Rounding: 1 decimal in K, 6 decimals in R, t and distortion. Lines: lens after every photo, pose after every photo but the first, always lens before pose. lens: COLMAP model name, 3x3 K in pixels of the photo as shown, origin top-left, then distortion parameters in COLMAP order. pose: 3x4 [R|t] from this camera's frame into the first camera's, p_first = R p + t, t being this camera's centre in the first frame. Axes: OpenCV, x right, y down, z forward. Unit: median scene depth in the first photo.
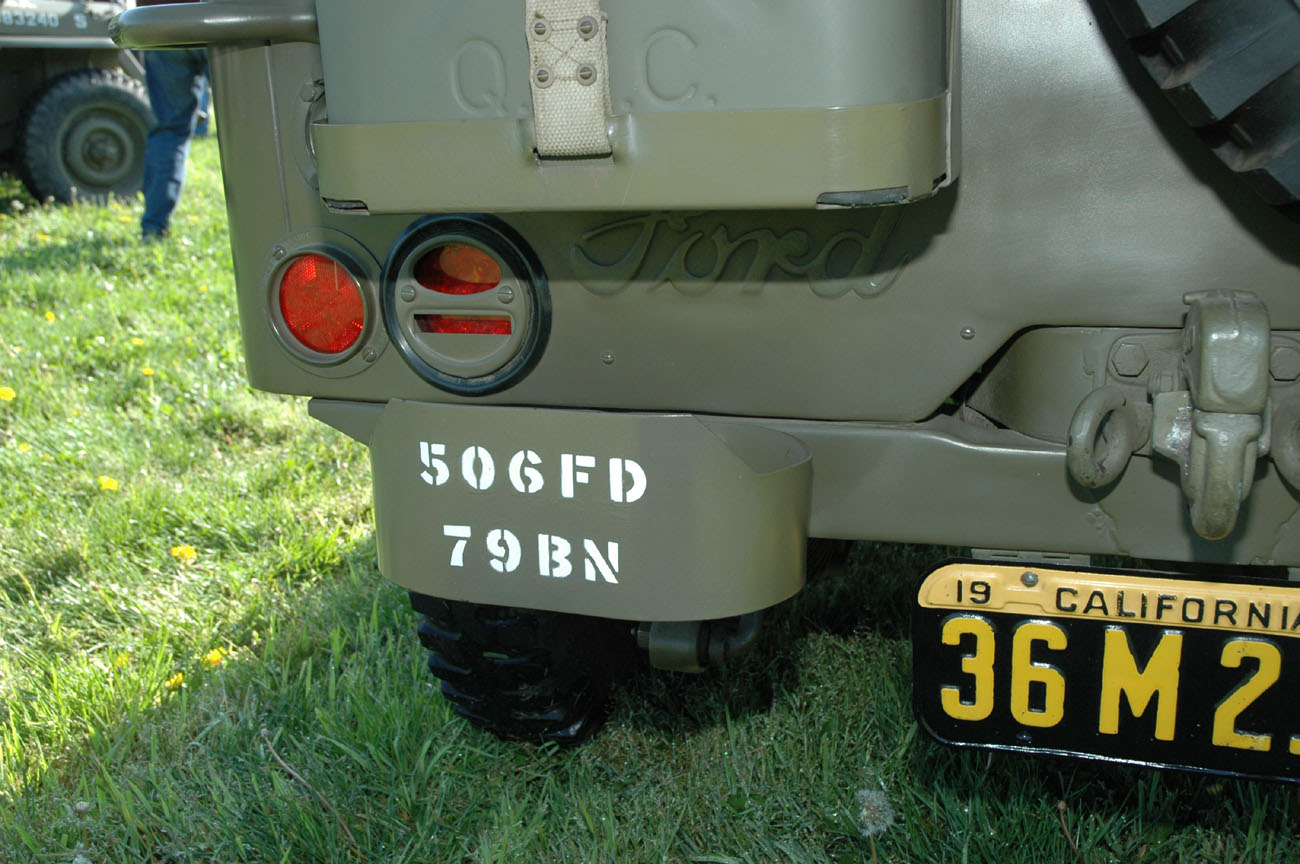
lens RADIAL K [[1326.0, 0, 650.0], [0, 1326.0, 432.0], [0, 0, 1]] dist [0.010181, 0.007818]
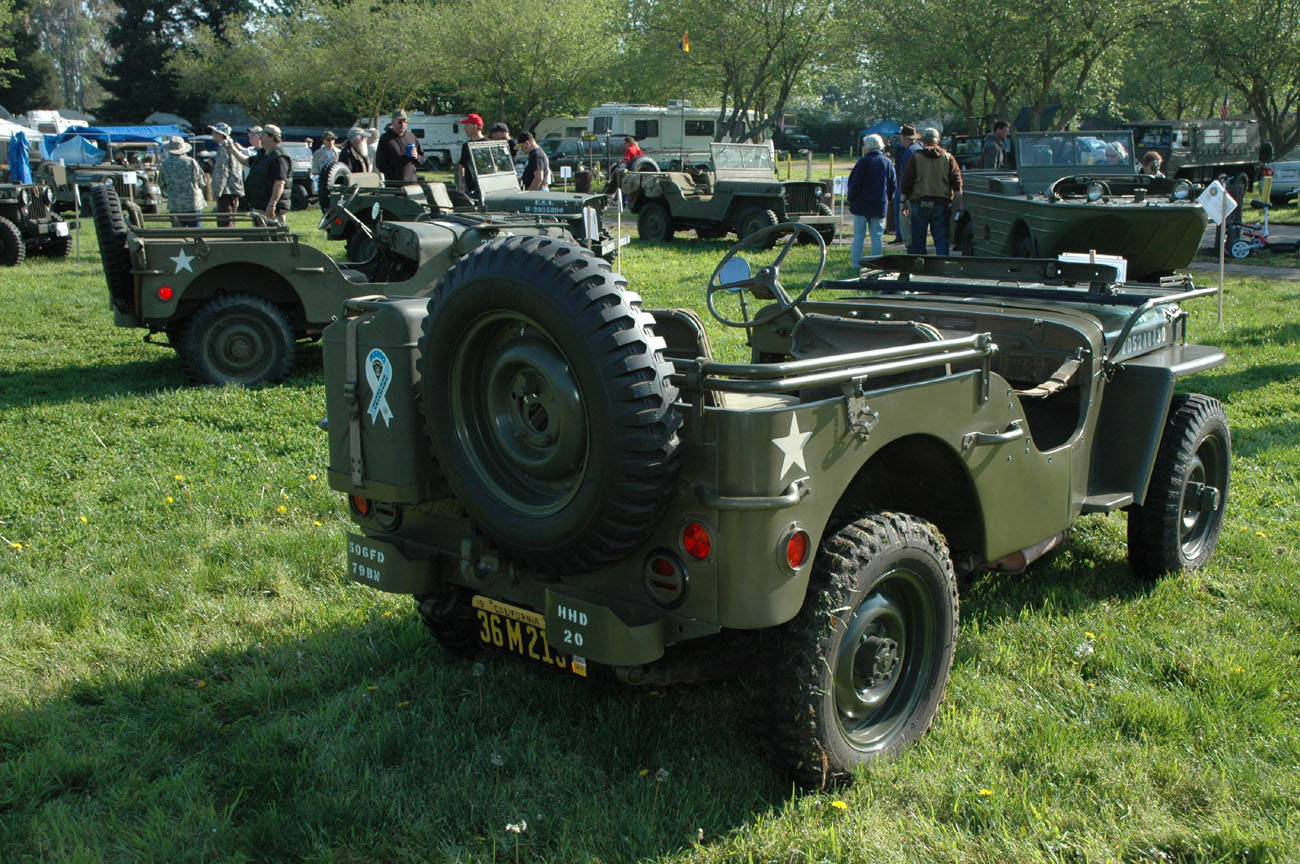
lens RADIAL K [[1326.0, 0, 650.0], [0, 1326.0, 432.0], [0, 0, 1]] dist [0.010181, 0.007818]
pose [[0.915833, 0.113016, -0.385326, 2.043449], [-0.139014, 0.989474, -0.040192, -0.265693], [0.376728, 0.090375, 0.921905, -2.240783]]
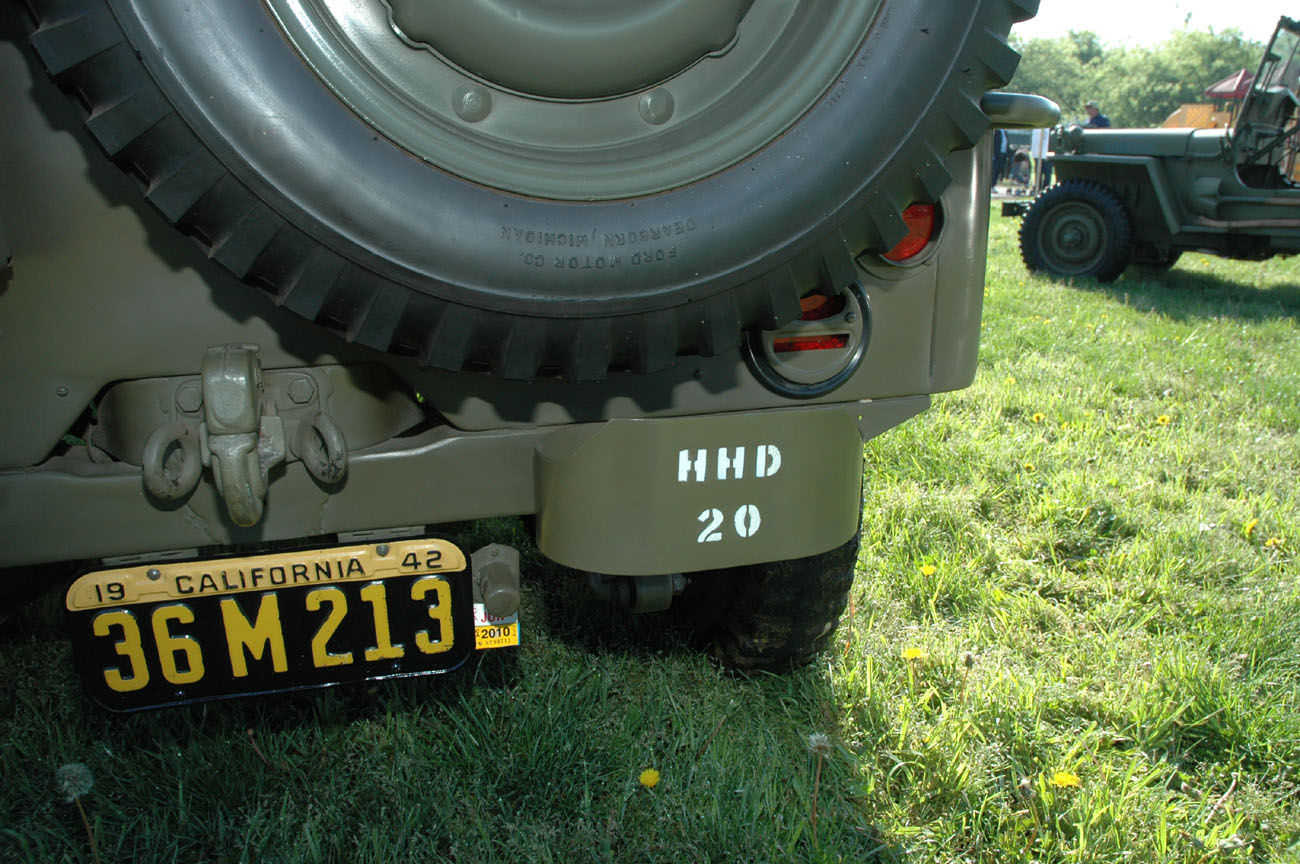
lens RADIAL K [[988.8, 0, 650.0], [0, 988.8, 432.0], [0, 0, 1]] dist [-0.013129, -0.001543]
pose [[0.856981, -0.114542, 0.502458, 0.235177], [0.119629, 0.992570, 0.022234, 0.009869], [-0.501272, 0.041055, 0.864315, -0.078302]]
